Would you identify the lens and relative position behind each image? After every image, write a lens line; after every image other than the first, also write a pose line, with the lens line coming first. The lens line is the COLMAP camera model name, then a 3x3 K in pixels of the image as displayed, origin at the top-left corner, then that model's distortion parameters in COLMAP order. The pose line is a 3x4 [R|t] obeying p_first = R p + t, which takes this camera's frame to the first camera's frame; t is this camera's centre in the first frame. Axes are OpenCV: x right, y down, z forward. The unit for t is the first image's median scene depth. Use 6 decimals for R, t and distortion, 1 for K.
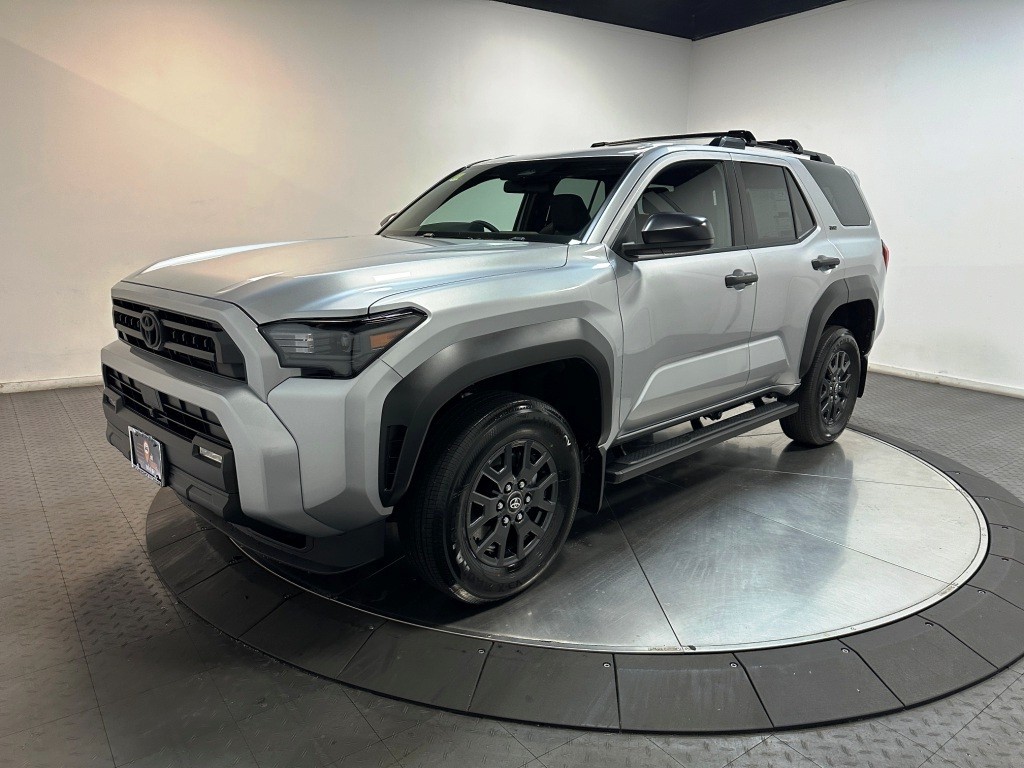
lens RADIAL K [[722.2, 0, 530.6], [0, 722.2, 381.7], [0, 0, 1]] dist [0.104550, -0.234504]
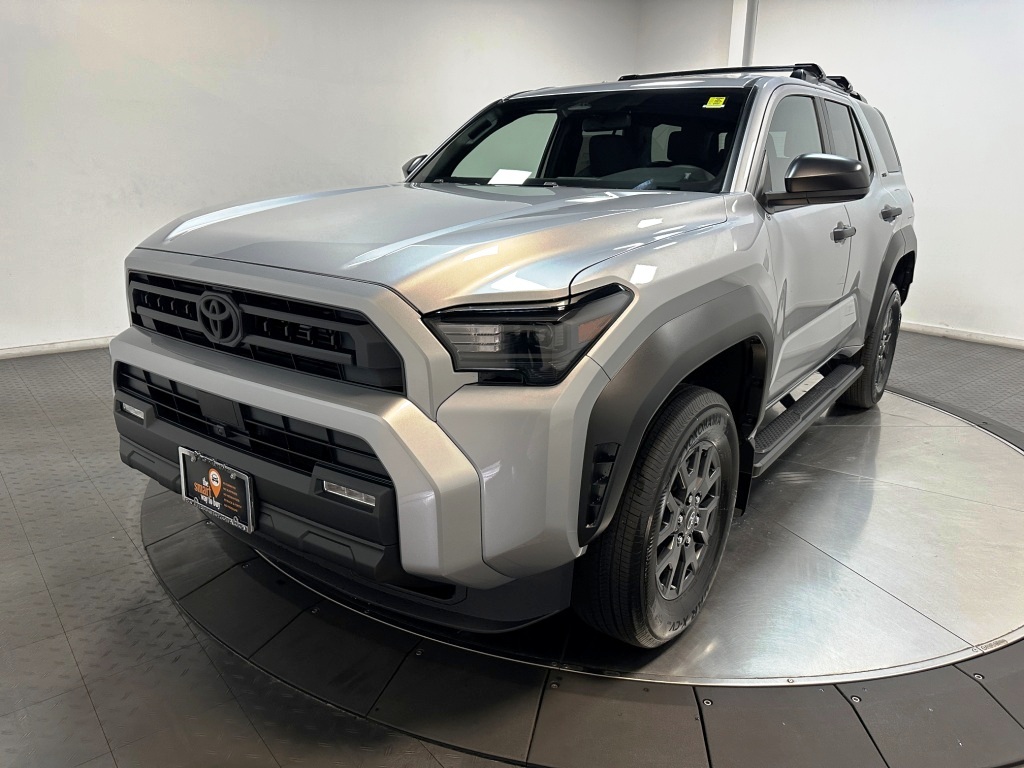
lens RADIAL K [[726.7, 0, 512.0], [0, 726.7, 384.0], [0, 0, 1]] dist [0.052493, -0.060456]
pose [[0.991557, -0.035432, 0.124733, -0.322735], [0.026553, 0.997041, 0.072146, -0.050425], [-0.126921, -0.068224, 0.989564, 0.238427]]
